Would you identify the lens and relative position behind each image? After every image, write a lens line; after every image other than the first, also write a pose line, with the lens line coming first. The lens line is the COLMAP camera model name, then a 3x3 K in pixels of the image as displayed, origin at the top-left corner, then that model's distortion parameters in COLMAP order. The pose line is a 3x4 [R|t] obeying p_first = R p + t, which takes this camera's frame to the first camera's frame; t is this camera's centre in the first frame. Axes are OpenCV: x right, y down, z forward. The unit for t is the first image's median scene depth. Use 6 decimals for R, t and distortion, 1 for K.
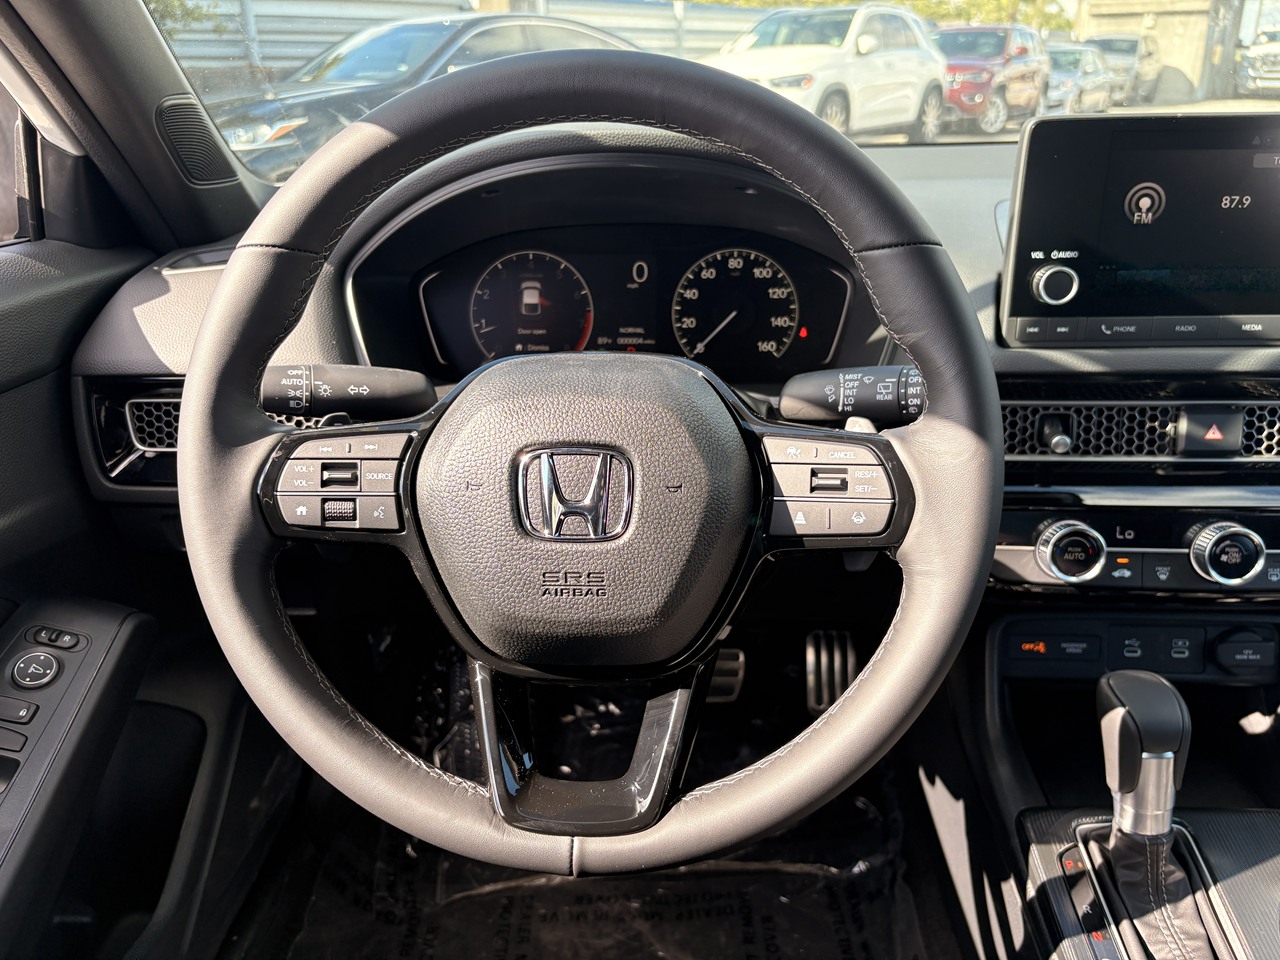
lens RADIAL K [[982.0, 0, 642.2], [0, 982.0, 491.2], [0, 0, 1]] dist [0.056216, -0.100741]
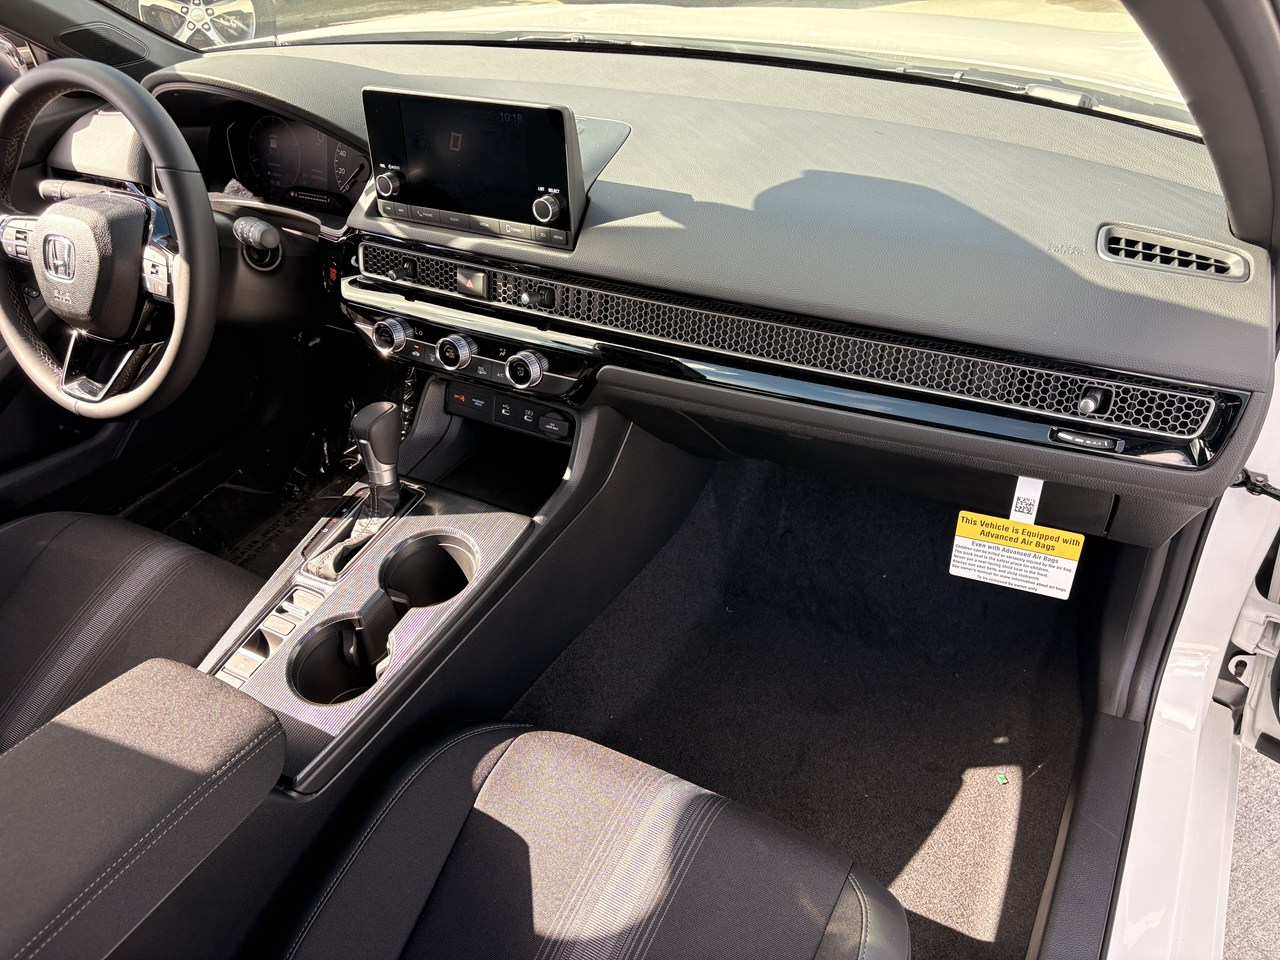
lens RADIAL K [[969.1, 0, 640.0], [0, 969.1, 480.0], [0, 0, 1]] dist [0.008184, 0.002174]
pose [[0.898816, 0.238208, -0.367949, 1.708035], [-0.148602, 0.955328, 0.255471, -0.229858], [0.412367, -0.174944, 0.894063, -0.497549]]
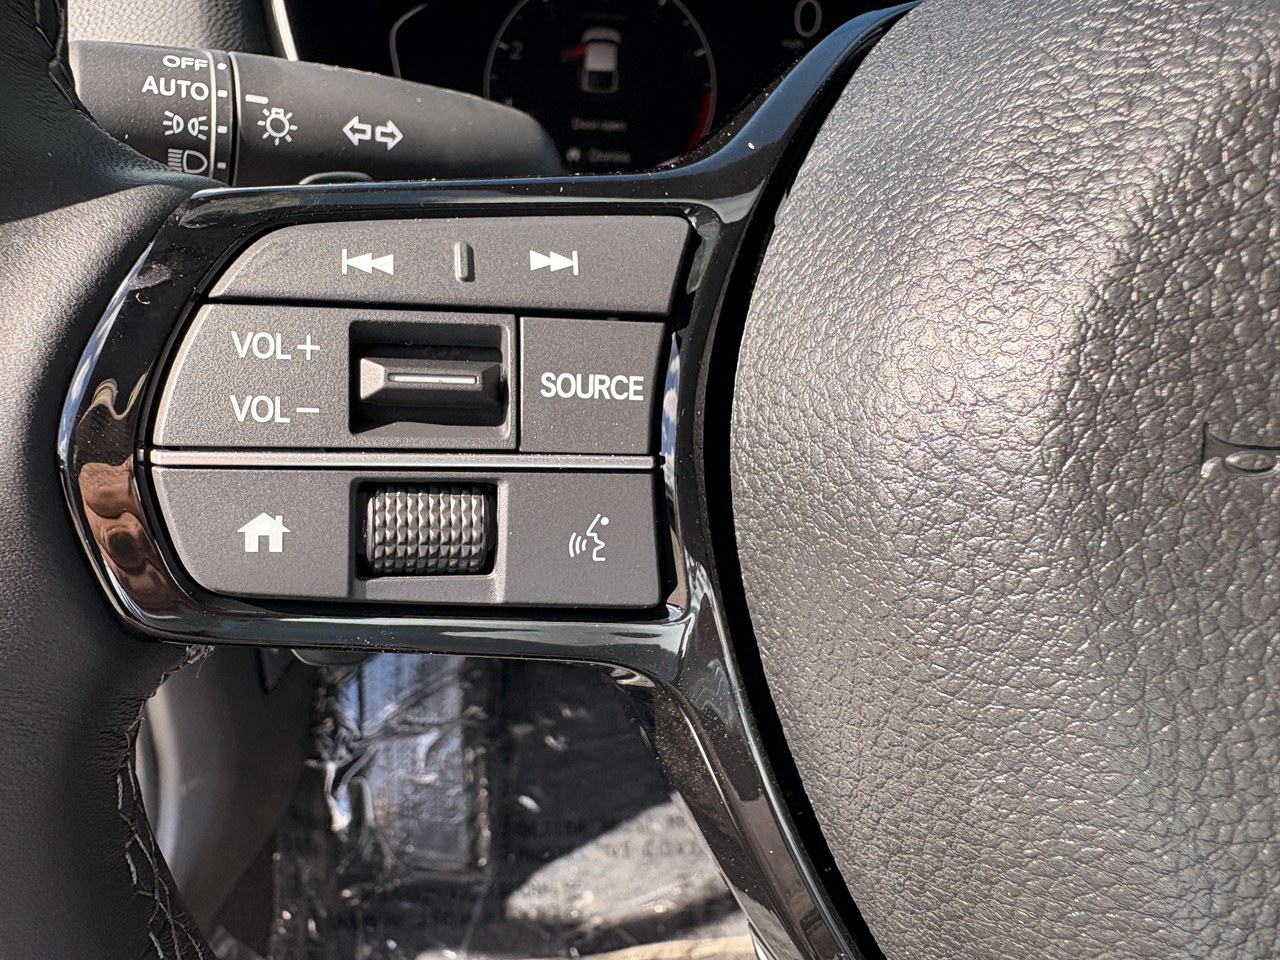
lens RADIAL K [[983.7, 0, 563.2], [0, 983.7, 476.2], [0, 0, 1]] dist [0.004310, -0.005976]
pose [[0.996404, 0.012495, 0.083808, -0.244301], [-0.017917, 0.997773, 0.064256, -0.007466], [-0.082818, -0.065527, 0.994408, 0.637076]]
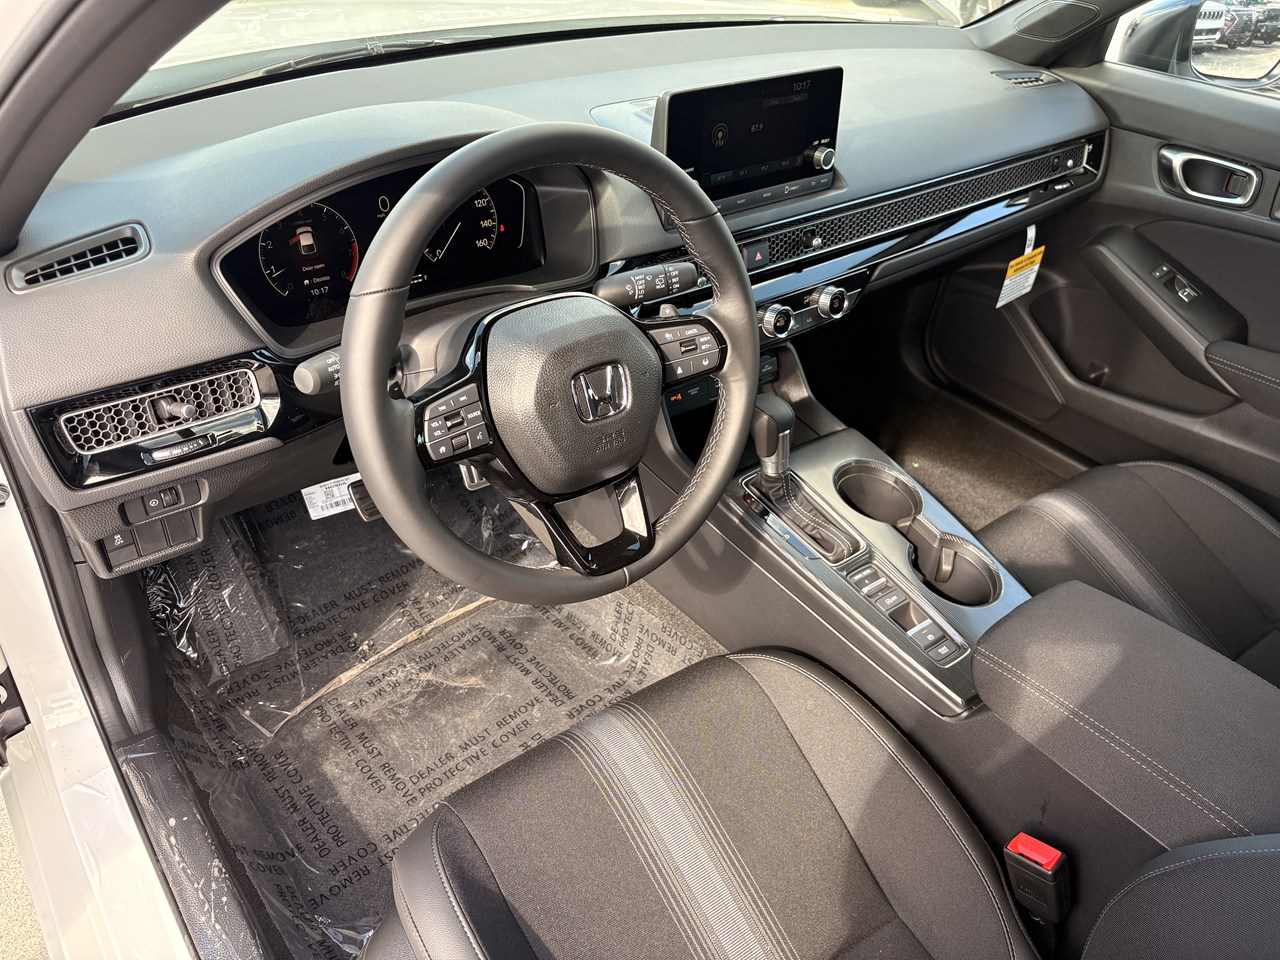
lens RADIAL K [[995.2, 0, 638.0], [0, 995.2, 507.3], [0, 0, 1]] dist [0.004431, -0.005210]
pose [[0.751903, -0.347756, 0.560096, -0.857115], [0.191762, 0.928196, 0.318873, -0.284466], [-0.630769, -0.132356, 0.764599, -0.358319]]
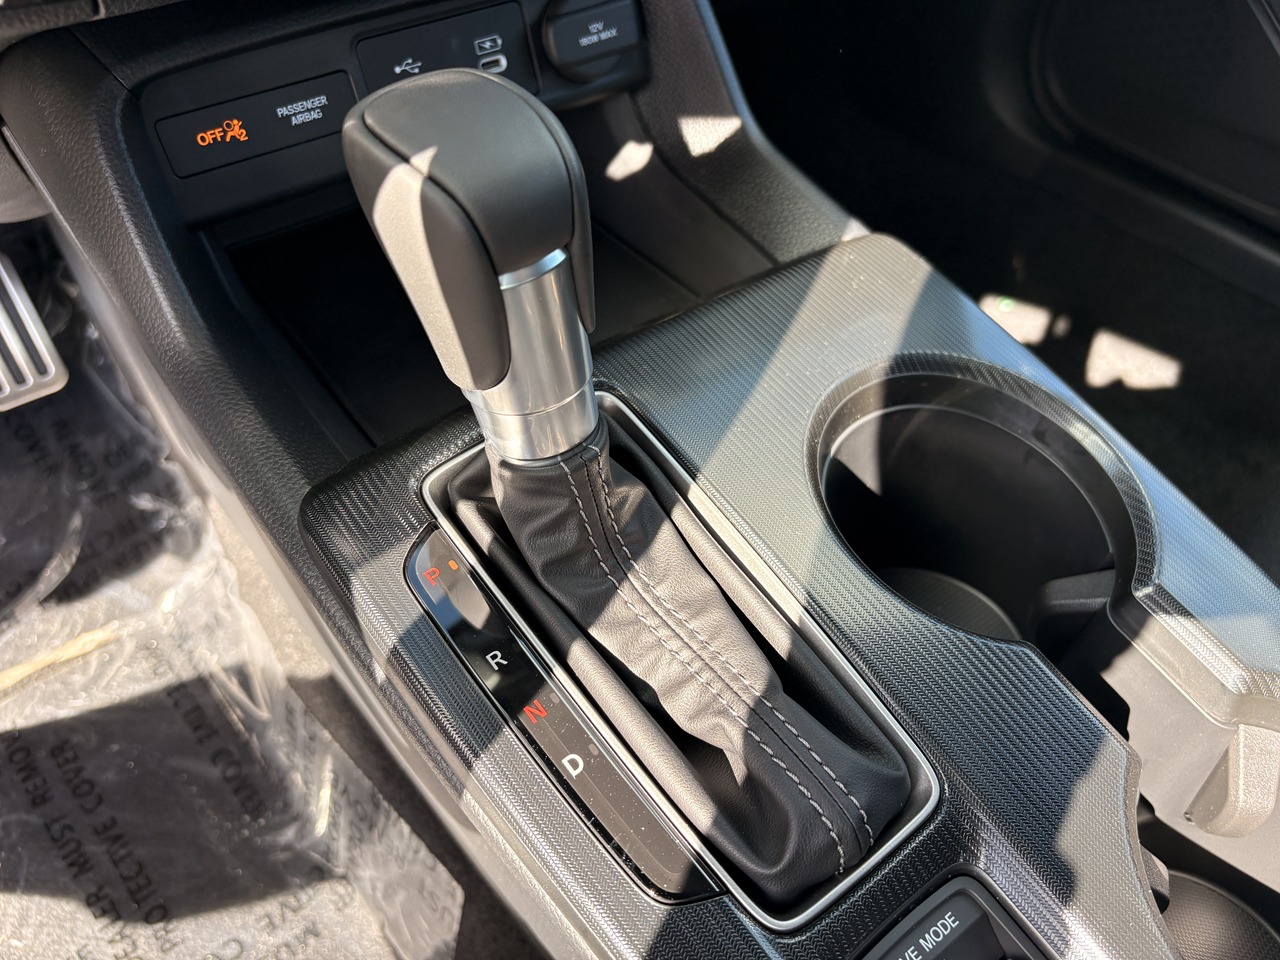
lens RADIAL K [[995.2, 0, 638.0], [0, 995.2, 507.3], [0, 0, 1]] dist [0.004431, -0.005210]
pose [[0.753337, -0.459498, 0.470474, 0.321148], [0.224059, 0.851936, 0.473290, 0.168703], [-0.618289, -0.251132, 0.744749, 0.651008]]
